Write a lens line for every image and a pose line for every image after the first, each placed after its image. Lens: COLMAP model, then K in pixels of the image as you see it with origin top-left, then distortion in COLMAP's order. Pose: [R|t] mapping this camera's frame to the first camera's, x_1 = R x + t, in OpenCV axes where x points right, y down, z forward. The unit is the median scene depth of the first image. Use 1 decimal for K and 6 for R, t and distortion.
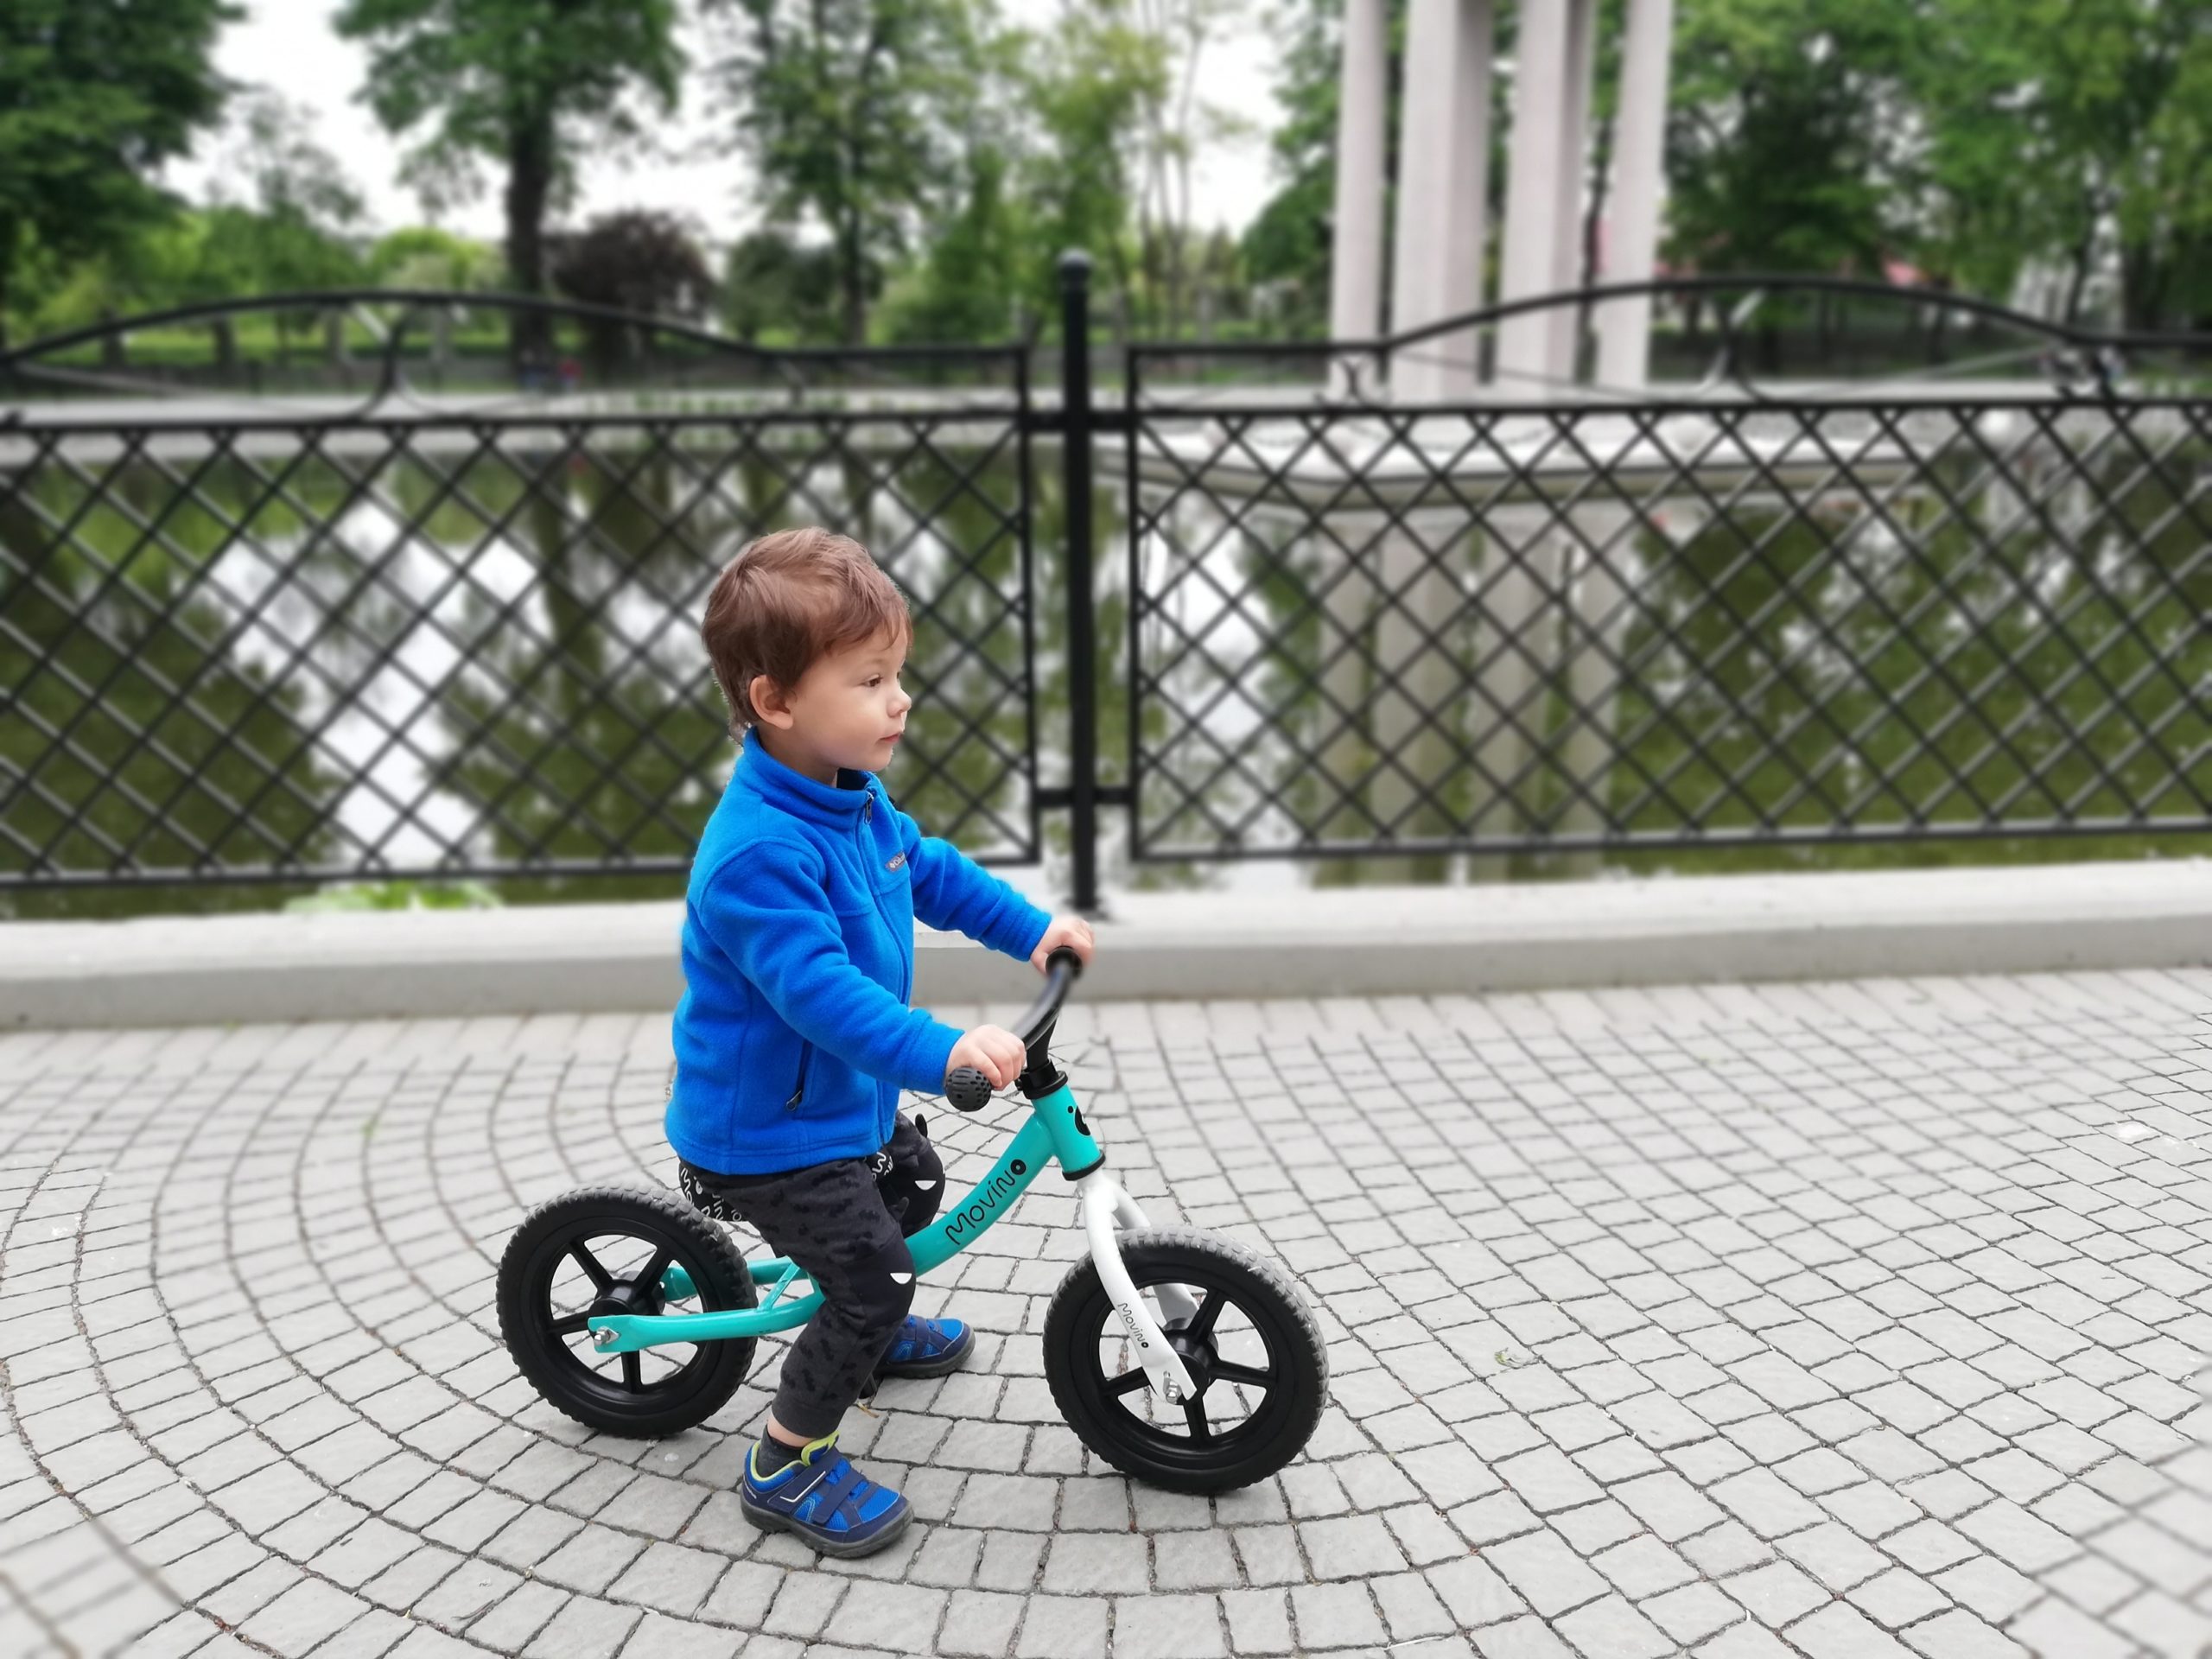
lens RADIAL K [[1738.9, 0, 1102.5], [0, 1738.9, 836.2], [0, 0, 1]] dist [0.016734, -0.029899]
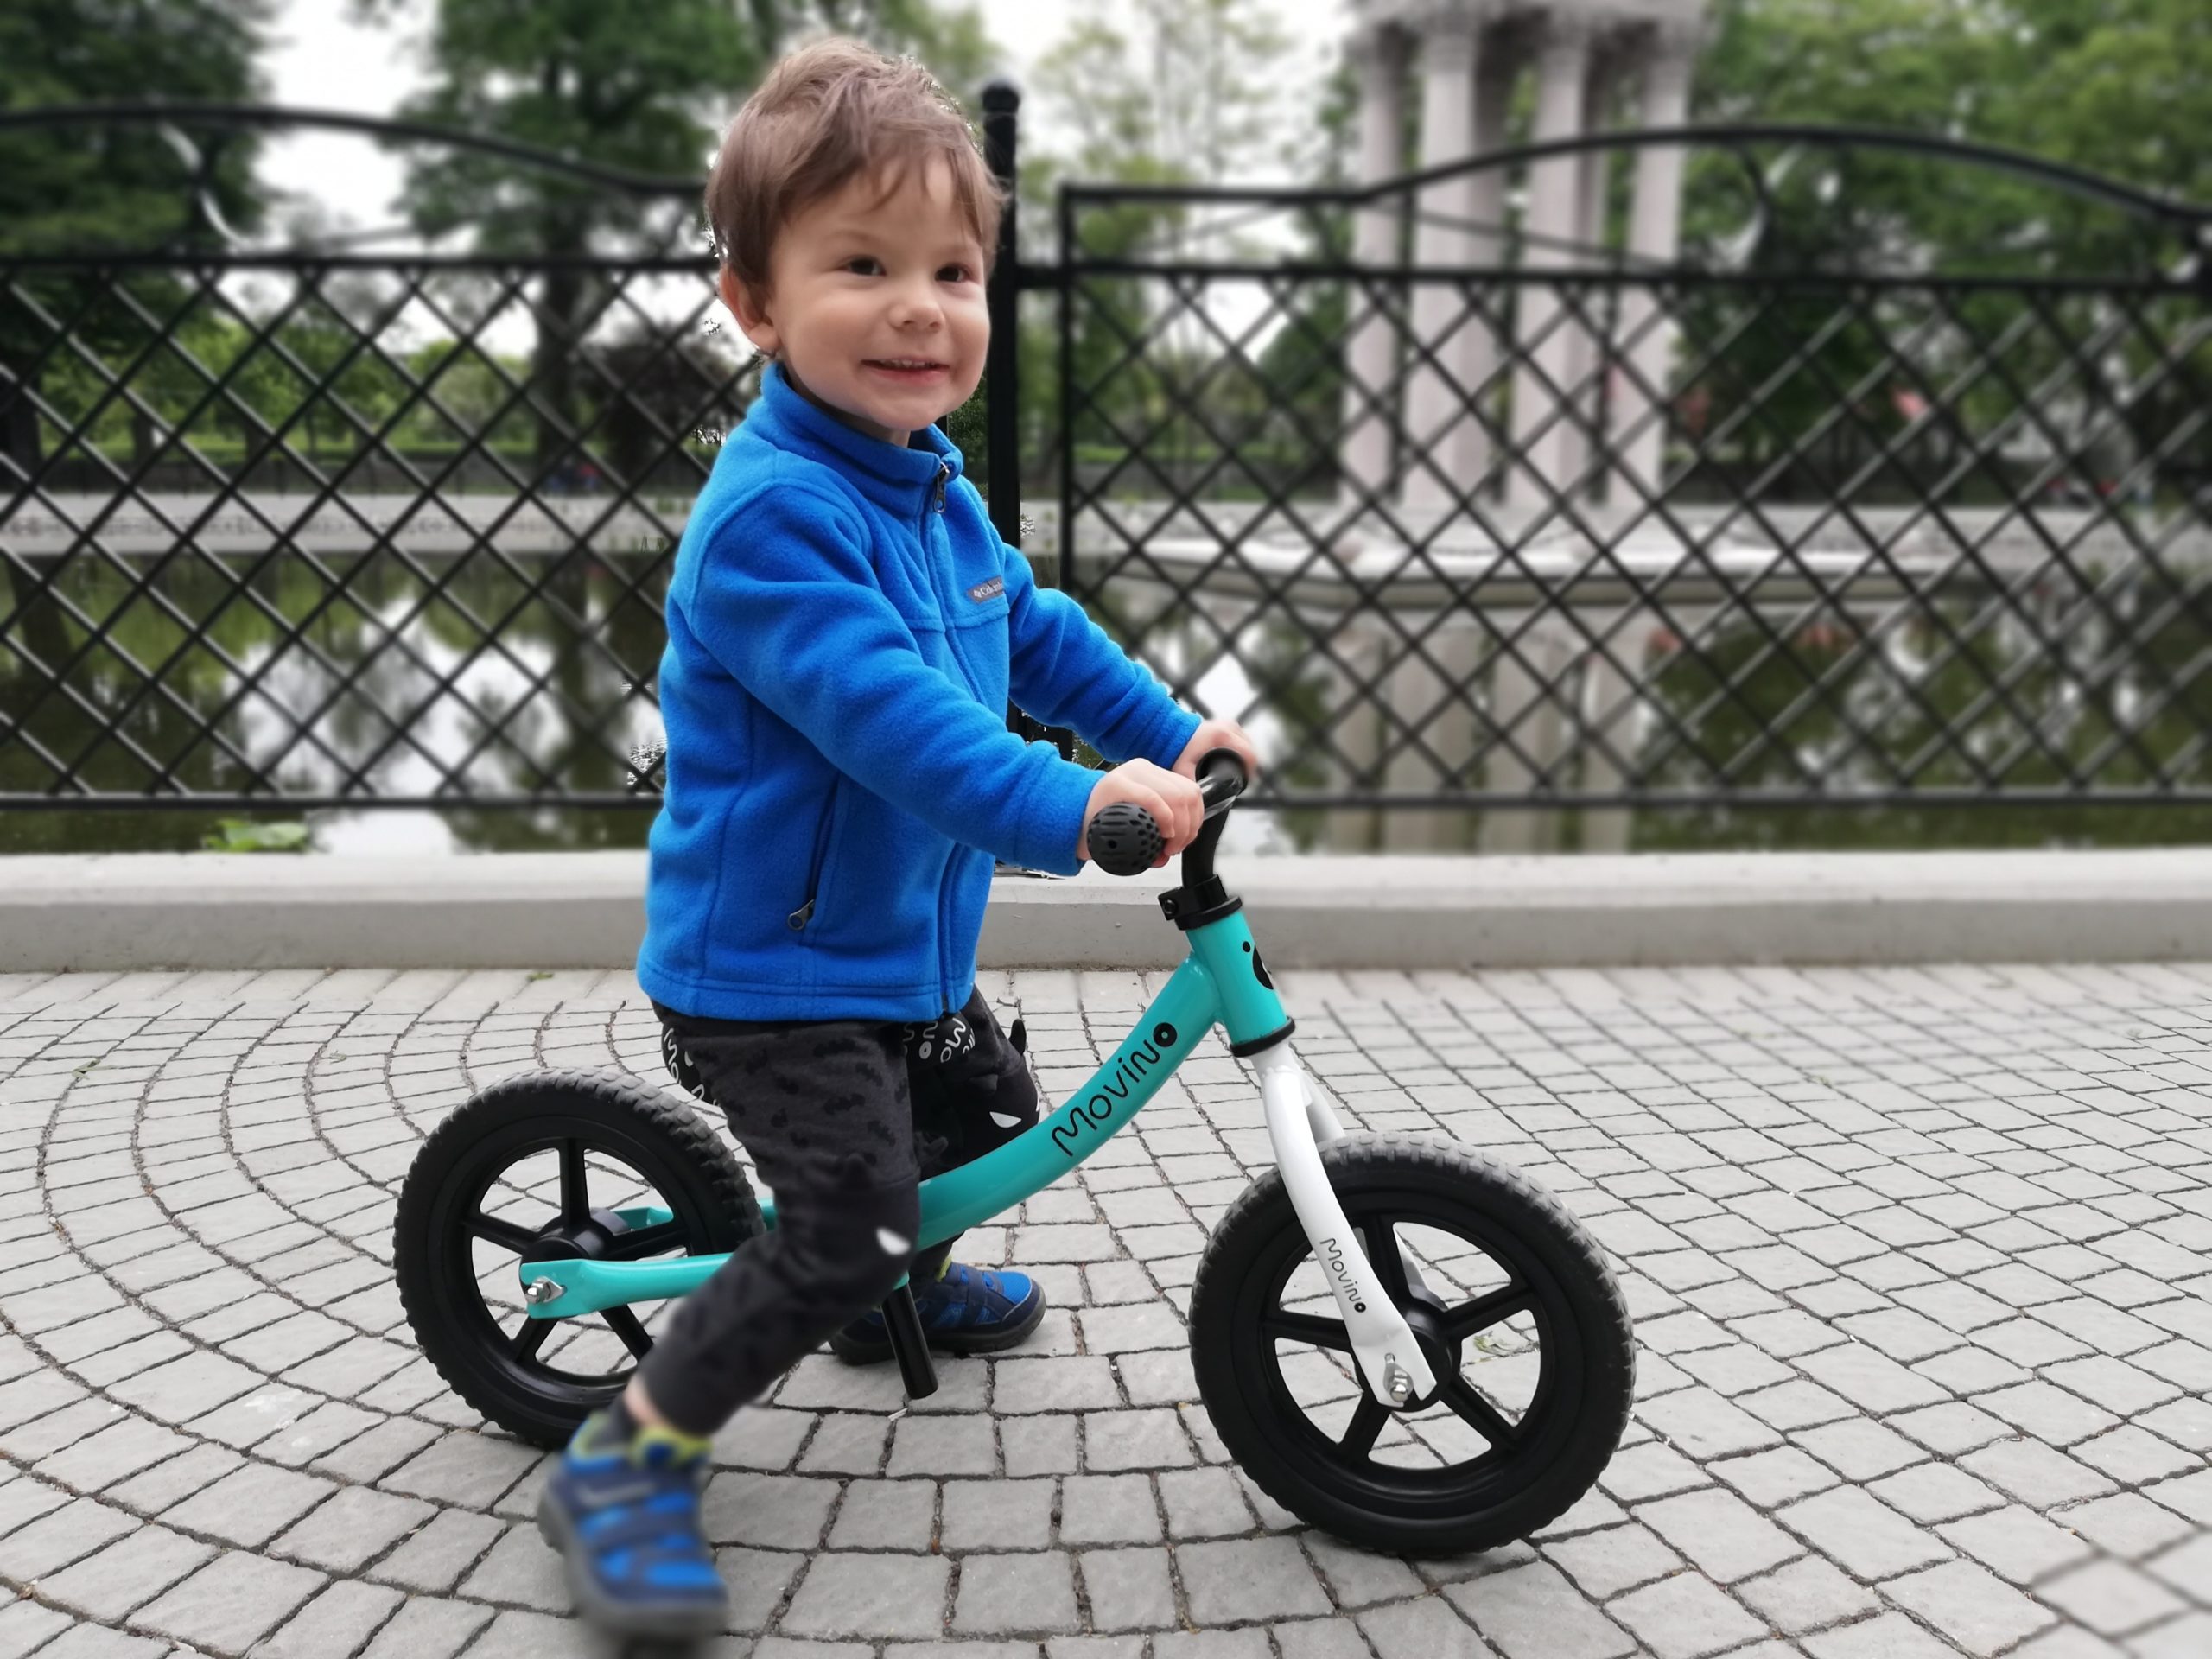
lens RADIAL K [[1738.9, 0, 1107.7], [0, 1738.9, 820.7], [0, 0, 1]] dist [0.016734, -0.029899]
pose [[0.999785, 0.019984, -0.005510, 0.060425], [-0.020357, 0.996665, -0.079028, 0.120133], [0.003912, 0.079123, 0.996857, 0.215434]]
